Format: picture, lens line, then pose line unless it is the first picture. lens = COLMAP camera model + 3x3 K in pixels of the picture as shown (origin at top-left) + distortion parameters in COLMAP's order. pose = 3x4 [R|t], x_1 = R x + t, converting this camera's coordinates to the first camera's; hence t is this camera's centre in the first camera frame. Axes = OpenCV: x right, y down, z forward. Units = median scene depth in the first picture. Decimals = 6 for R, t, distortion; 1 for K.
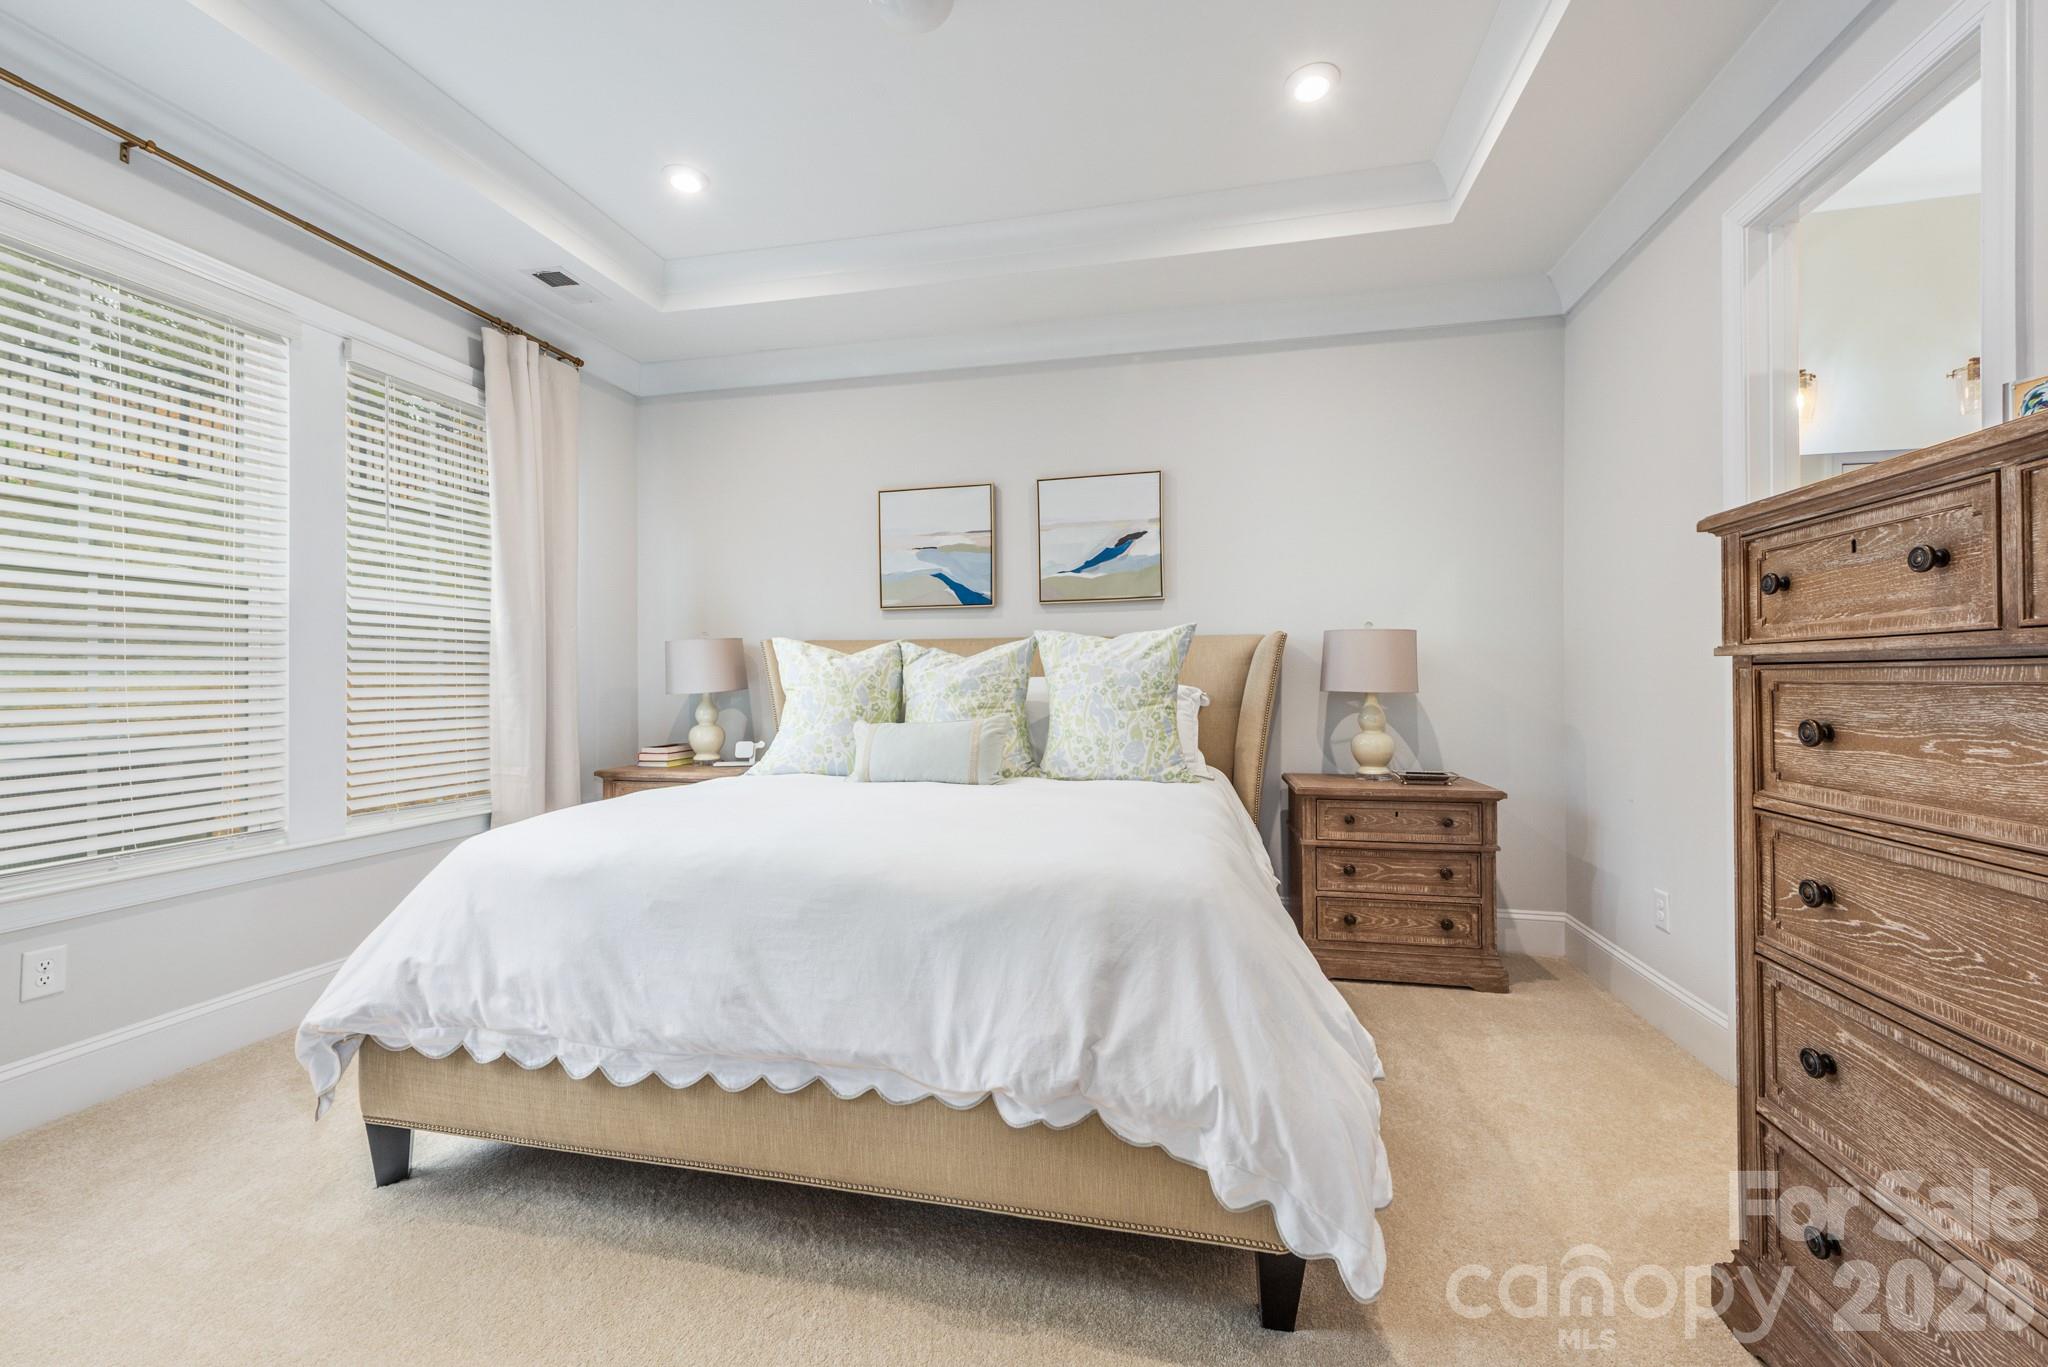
lens RADIAL K [[805.1, 0, 1028.9], [0, 805.1, 674.4], [0, 0, 1]] dist [0.008084, -0.001069]
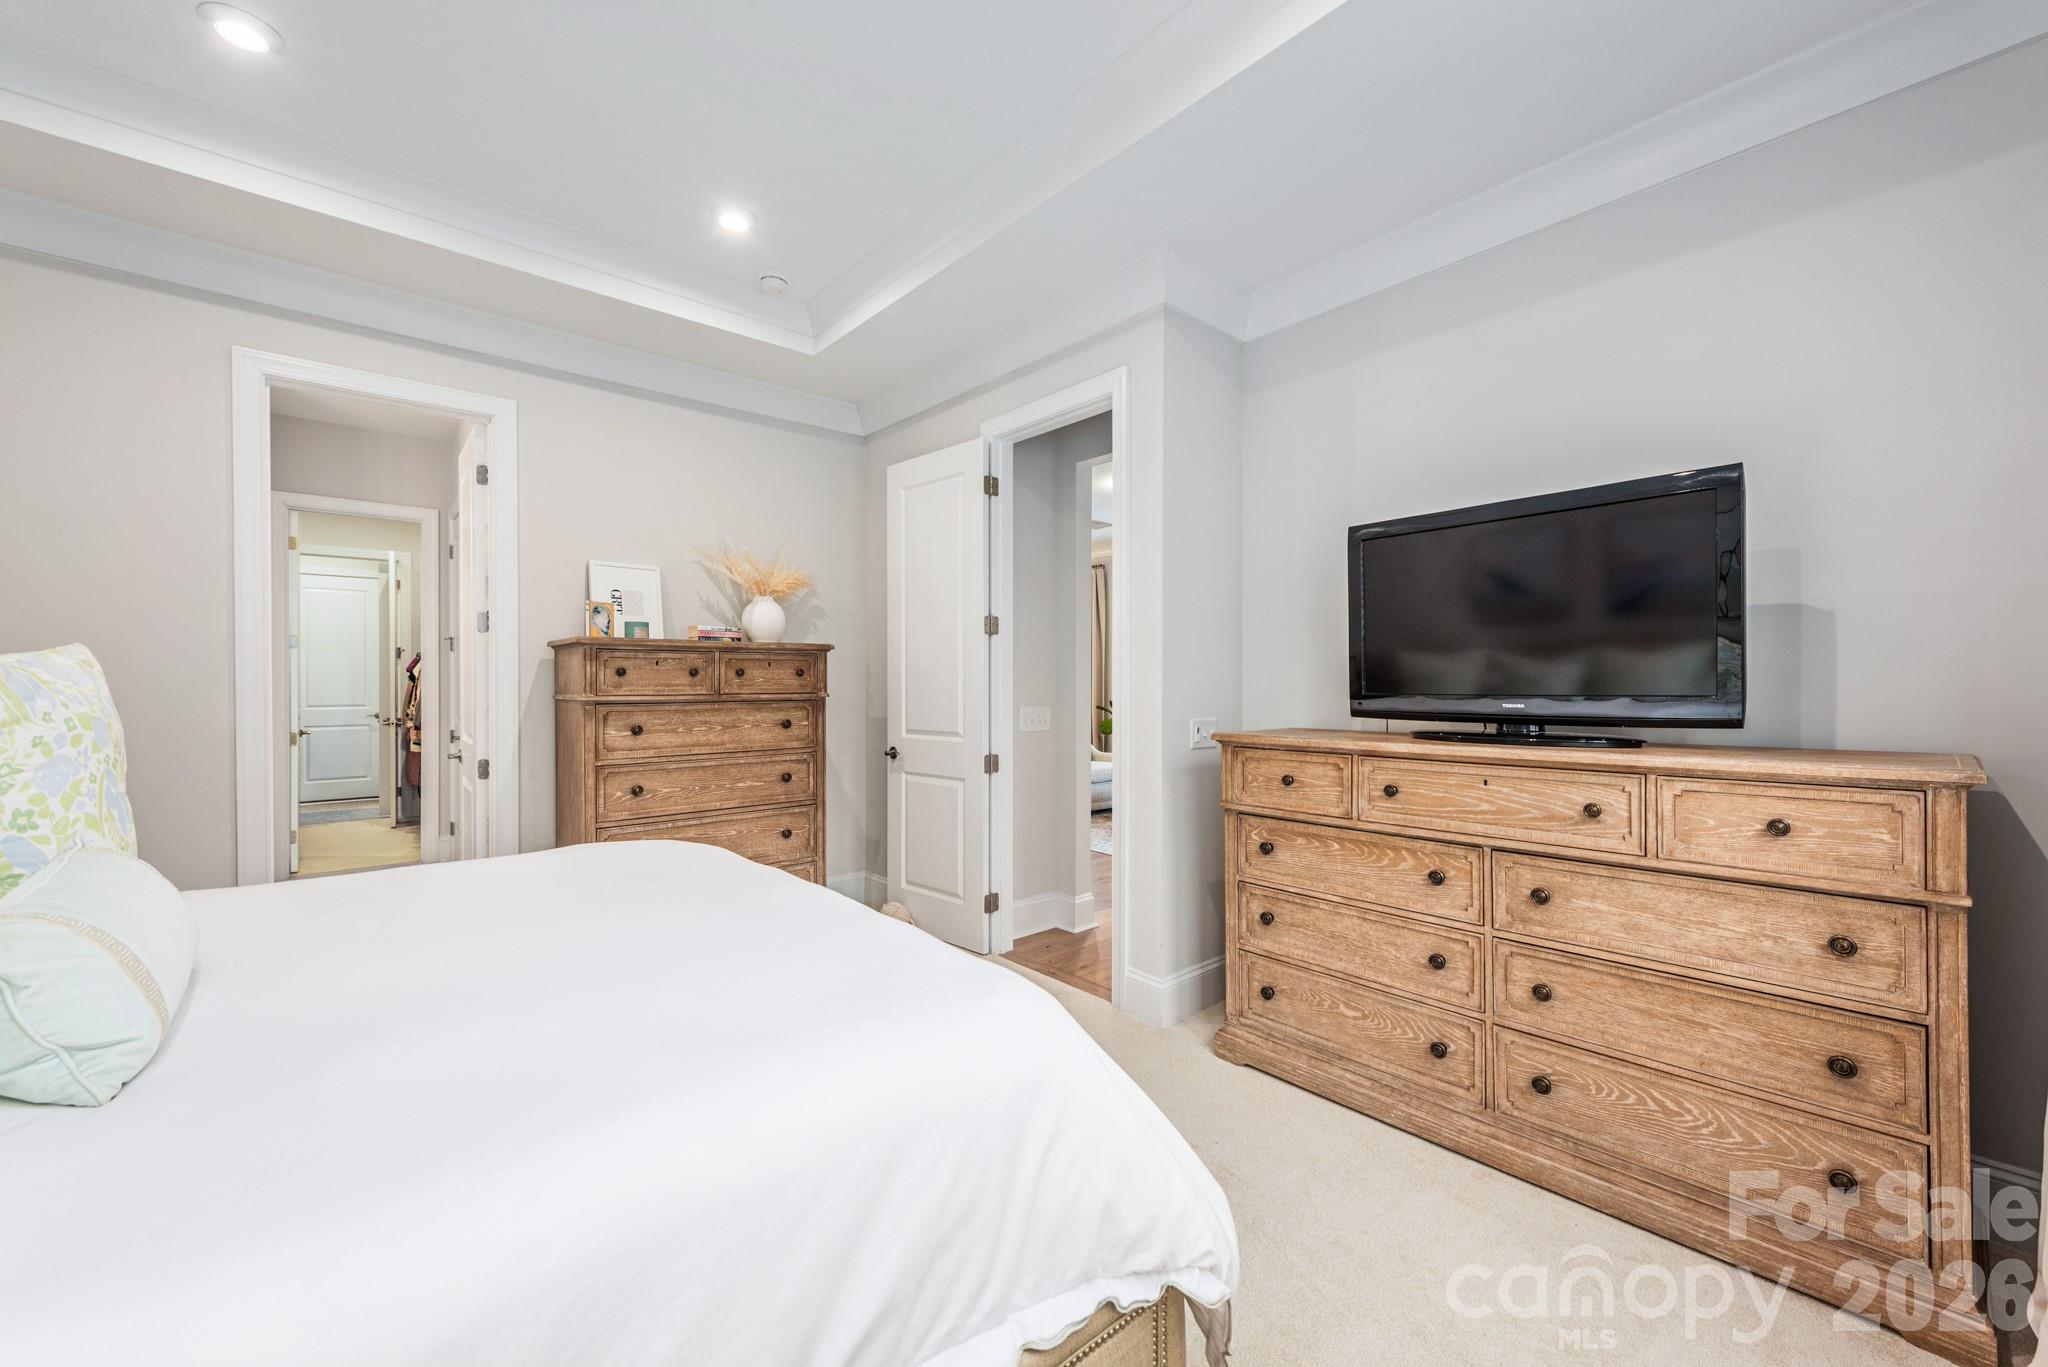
lens RADIAL K [[805.1, 0, 1021.4], [0, 805.1, 688.8], [0, 0, 1]] dist [0.008084, -0.001069]
pose [[-0.807604, 0.001587, 0.589722, -1.781206], [0.002550, 0.999996, 0.000802, -0.068656], [-0.589719, 0.002152, -0.807606, 2.650674]]
